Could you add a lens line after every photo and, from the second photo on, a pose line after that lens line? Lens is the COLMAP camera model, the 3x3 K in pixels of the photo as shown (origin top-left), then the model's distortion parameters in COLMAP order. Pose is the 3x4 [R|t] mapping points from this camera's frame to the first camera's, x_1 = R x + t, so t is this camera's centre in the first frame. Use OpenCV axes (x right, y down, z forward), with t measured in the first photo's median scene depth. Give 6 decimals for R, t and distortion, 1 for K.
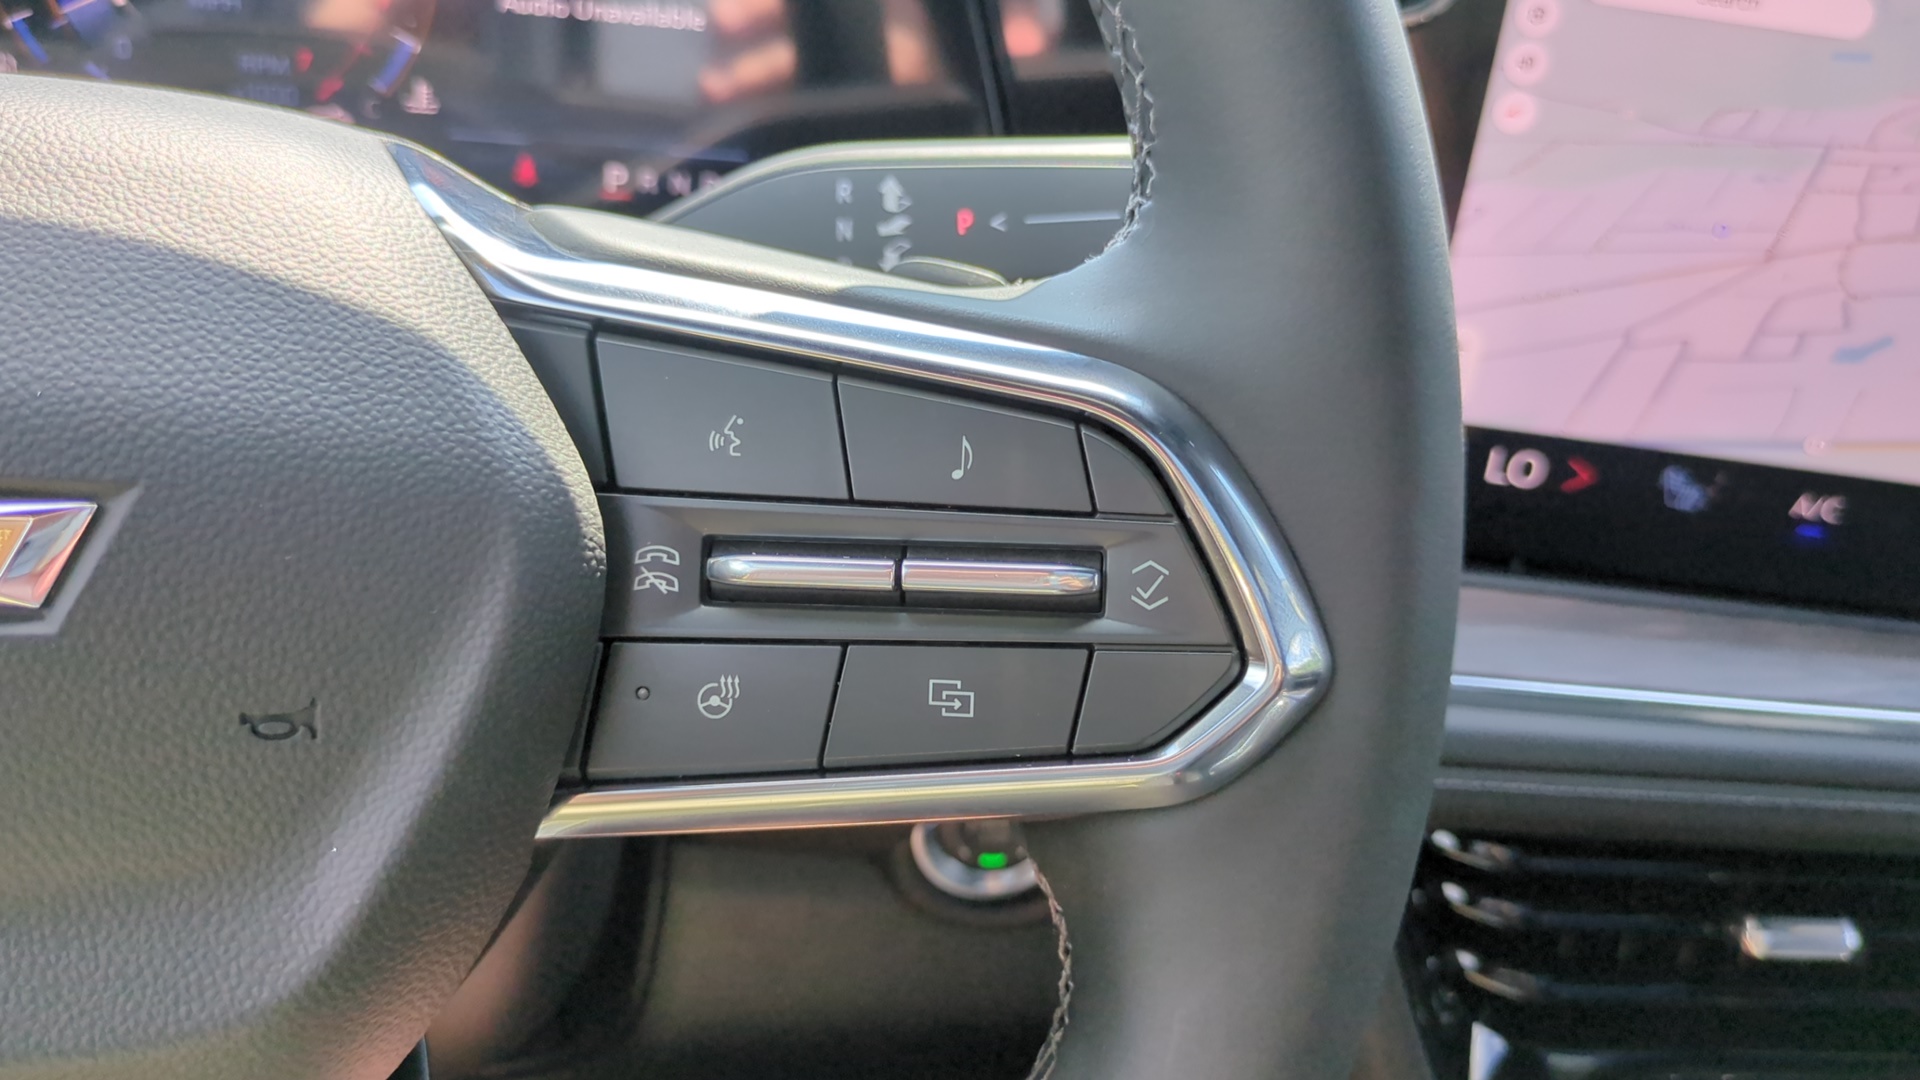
lens RADIAL K [[1705.5, 0, 952.3], [0, 1705.5, 533.7], [0, 0, 1]] dist [0.049681, -0.008659]
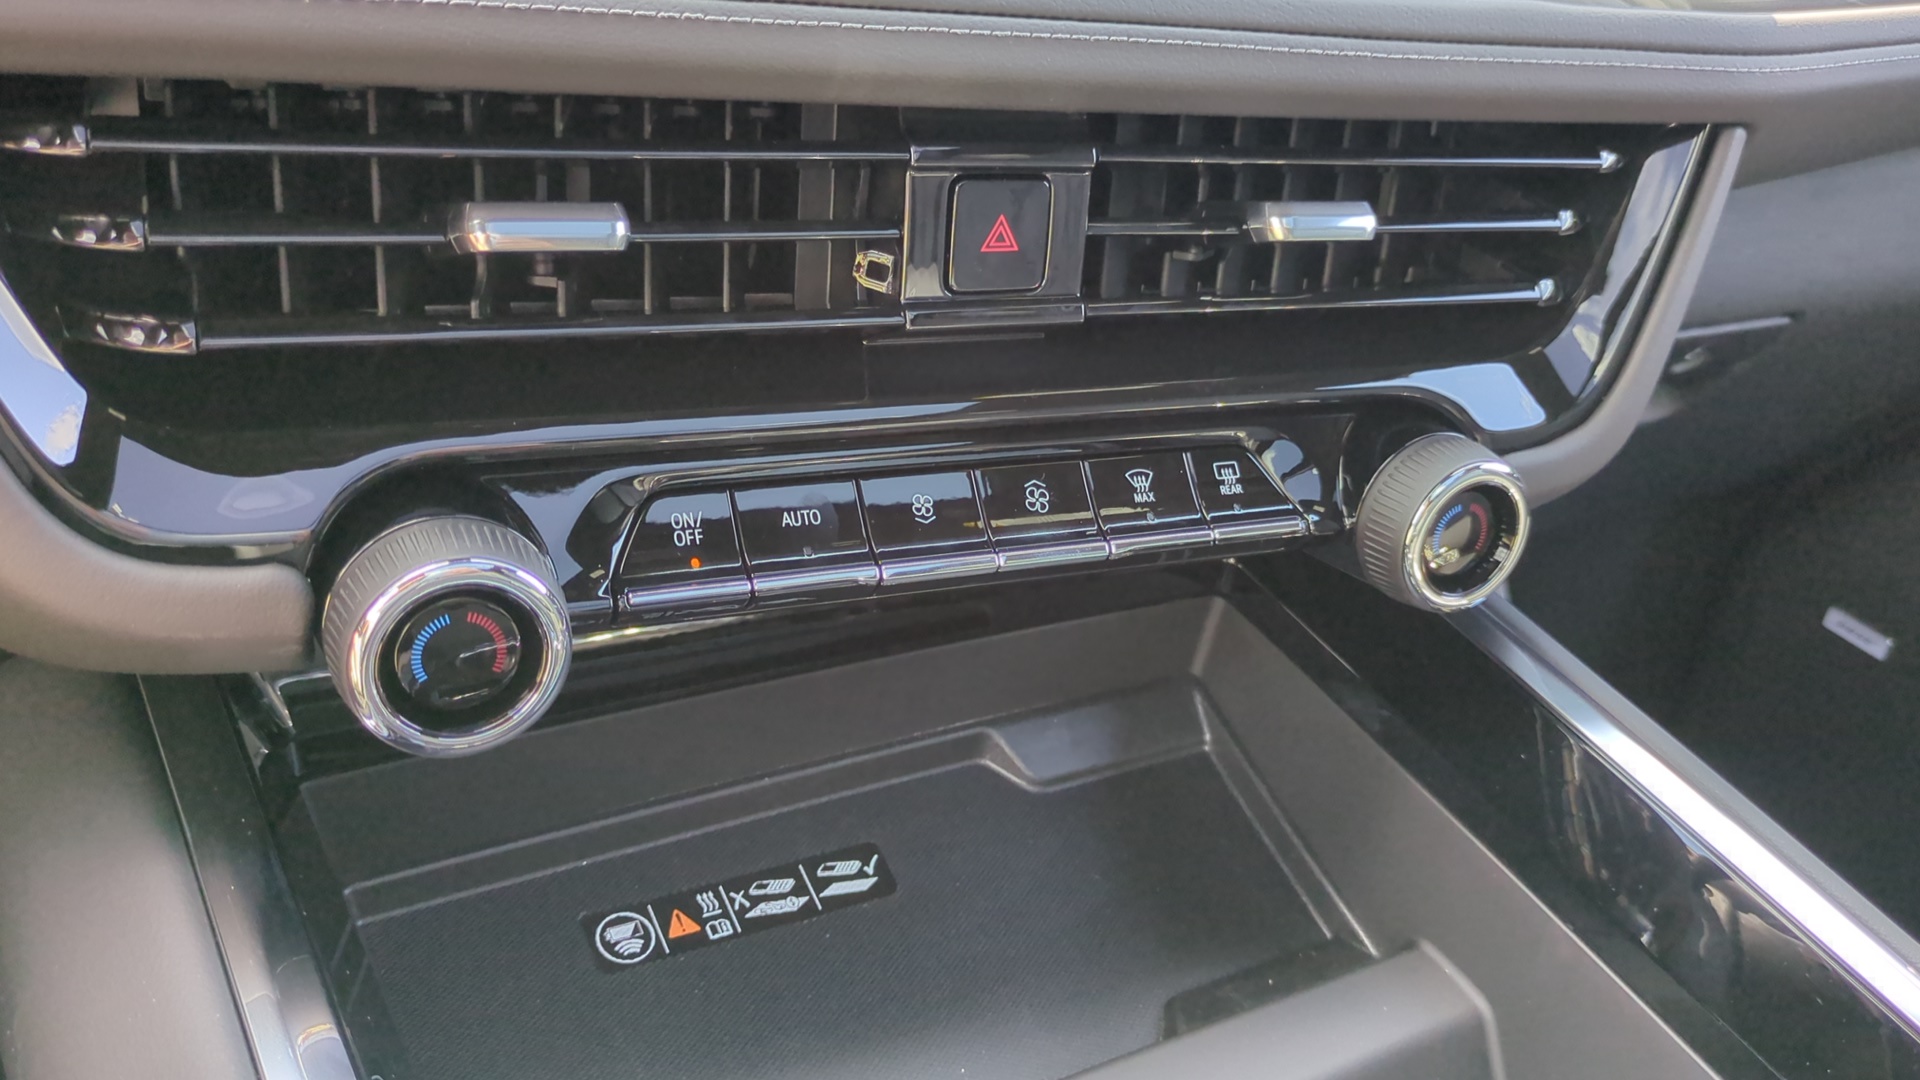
lens RADIAL K [[1705.5, 0, 952.3], [0, 1705.5, 533.7], [0, 0, 1]] dist [0.049681, -0.008659]
pose [[0.945344, -0.145416, 0.291854, 0.674168], [0.115460, 0.986343, 0.117460, 0.474262], [-0.304949, -0.077342, 0.949223, 0.366734]]
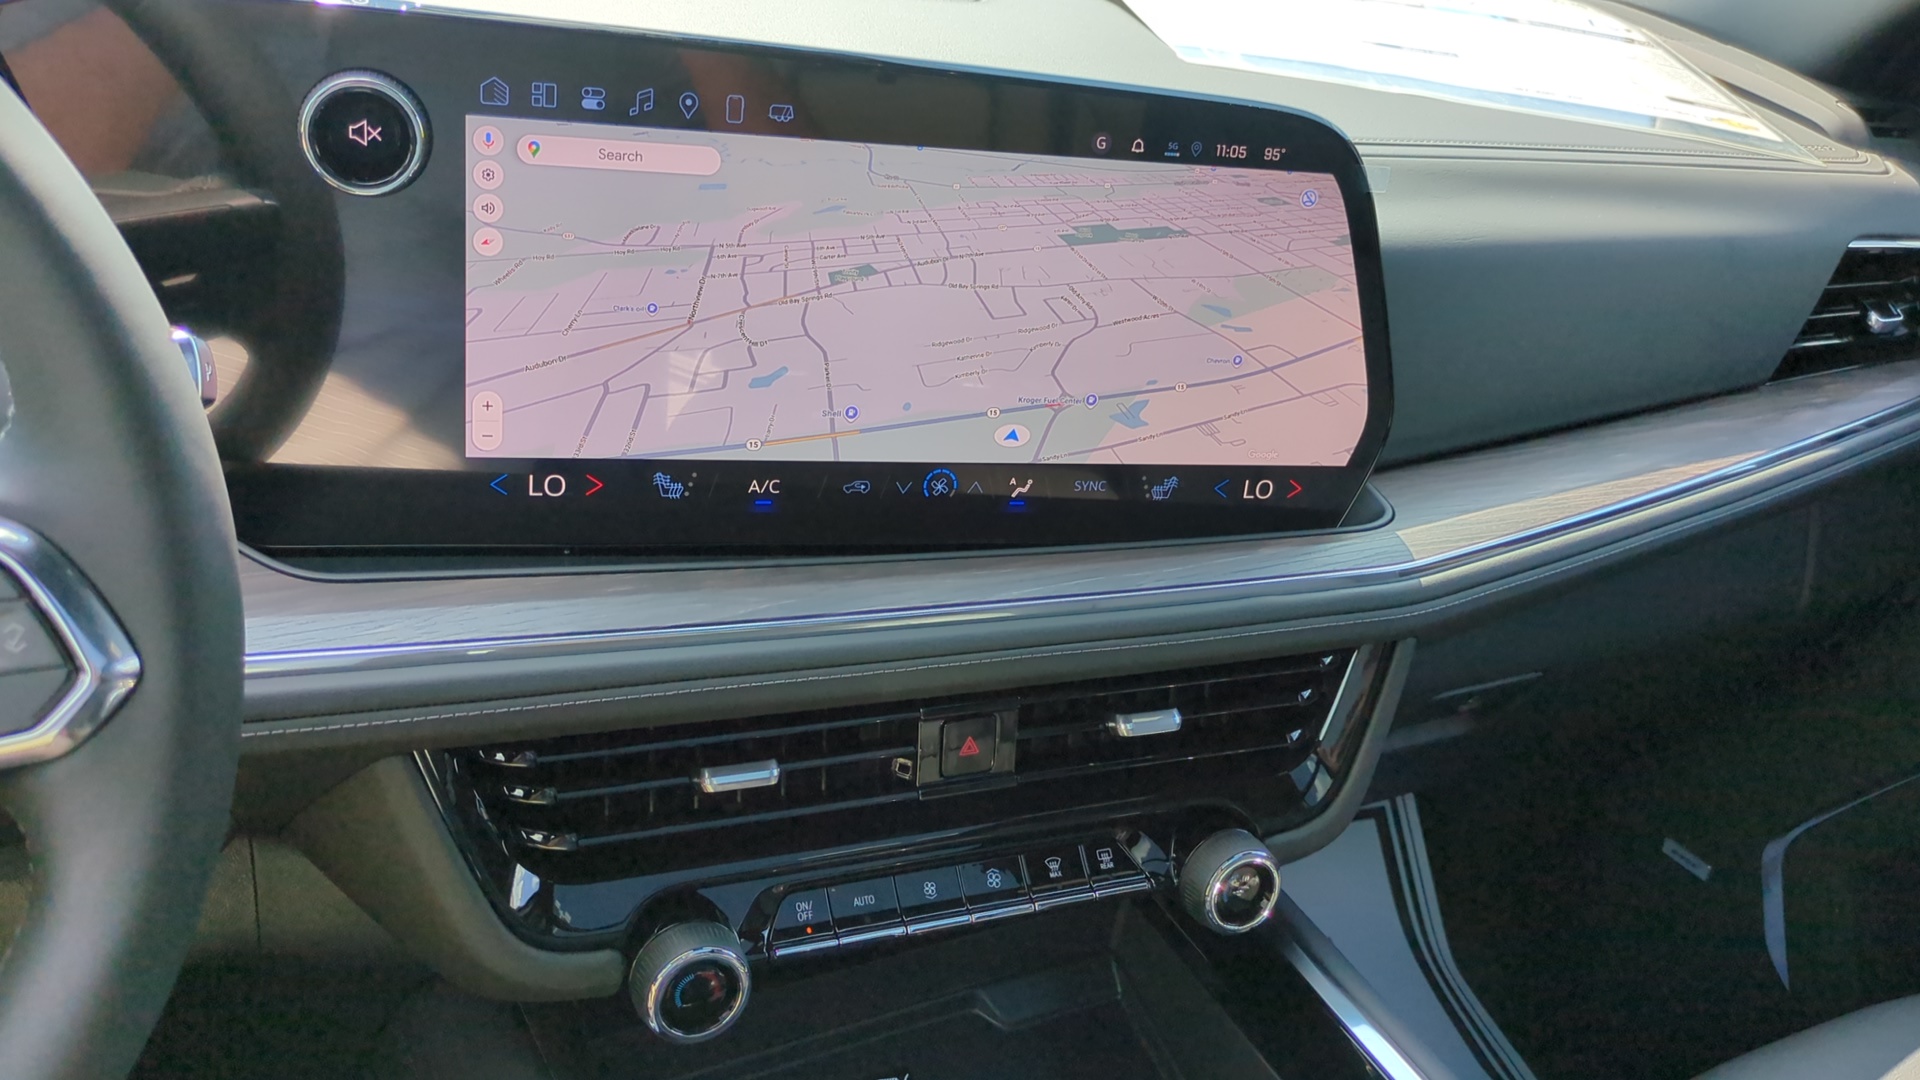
lens RADIAL K [[1705.5, 0, 952.3], [0, 1705.5, 533.7], [0, 0, 1]] dist [0.049681, -0.008659]
pose [[0.952333, -0.131722, 0.275157, 0.453592], [0.125493, 0.991280, 0.040203, -0.023312], [-0.278053, -0.003756, 0.960558, -0.794812]]
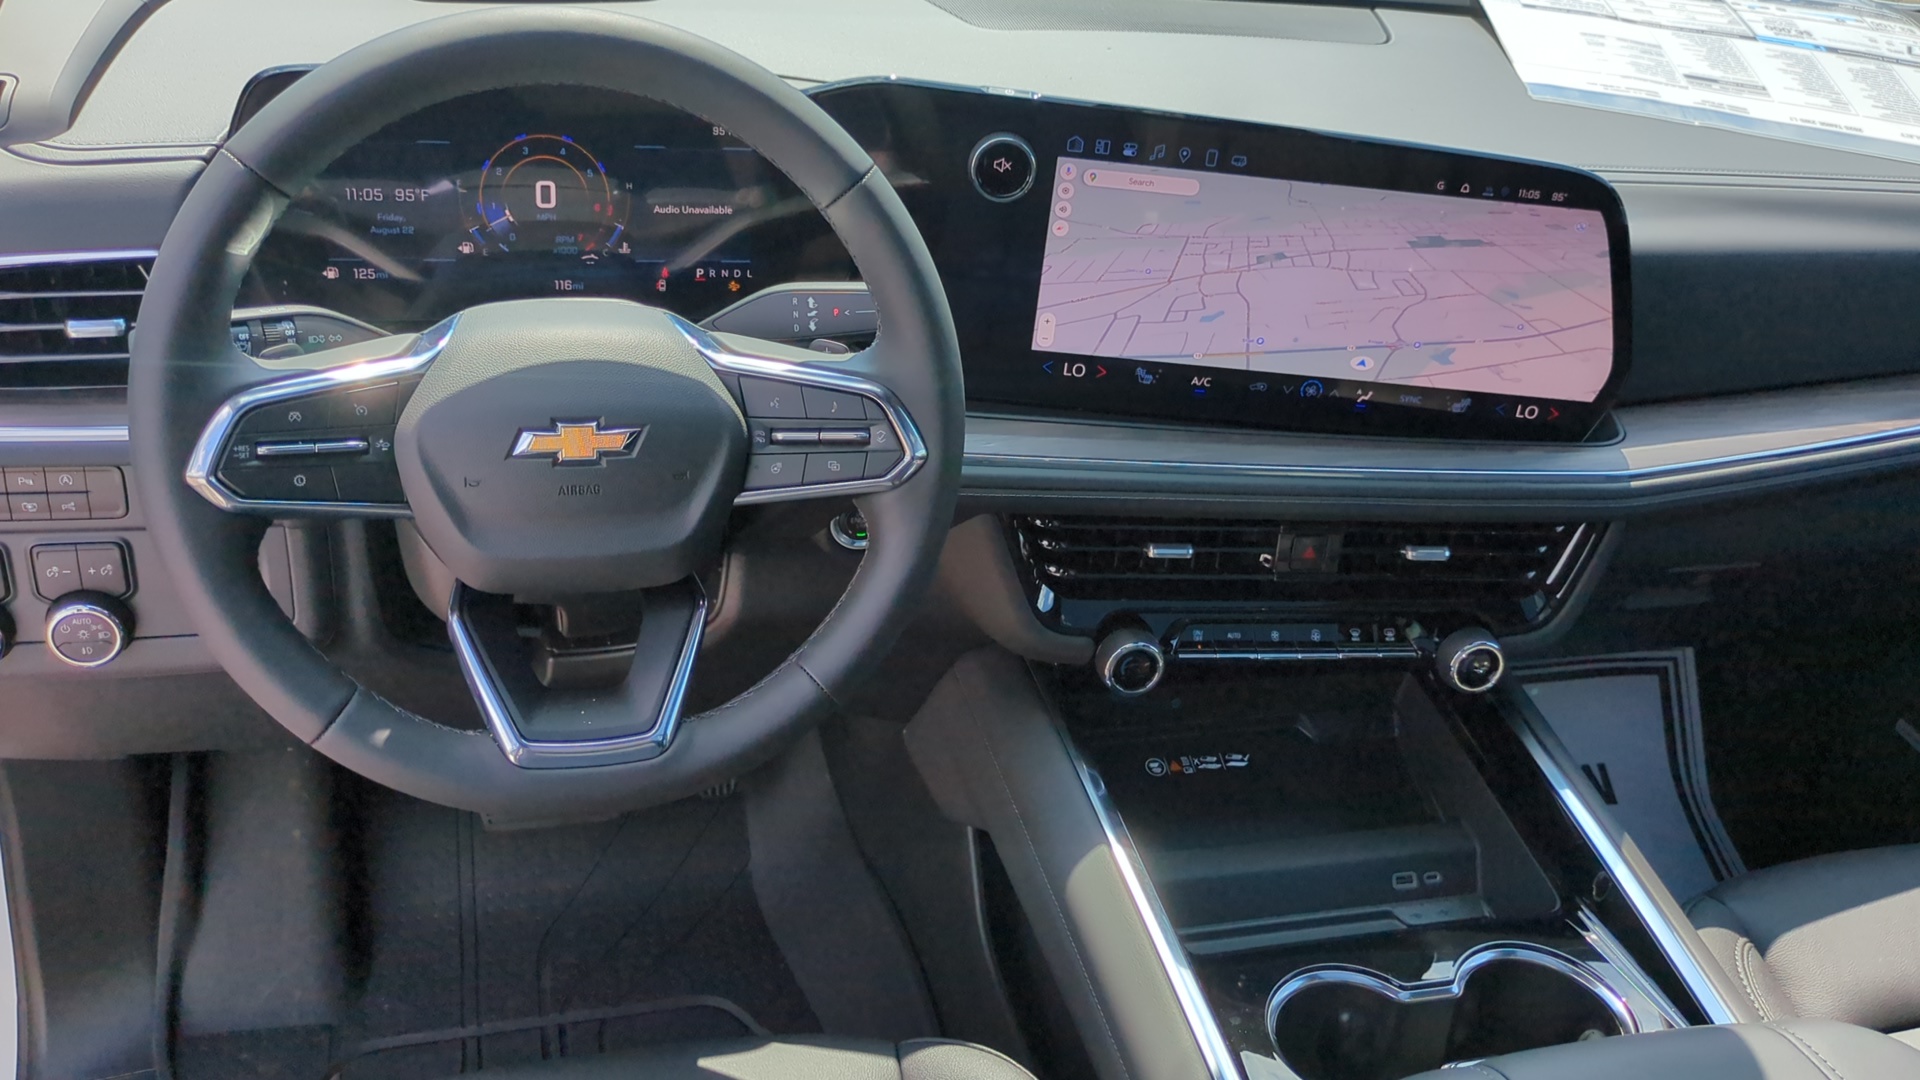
lens RADIAL K [[1705.5, 0, 952.3], [0, 1705.5, 533.7], [0, 0, 1]] dist [0.049681, -0.008659]
pose [[0.998341, -0.039388, 0.041999, 0.085196], [0.034297, 0.992690, 0.115715, -0.165370], [-0.046250, -0.114083, 0.992394, -2.487967]]
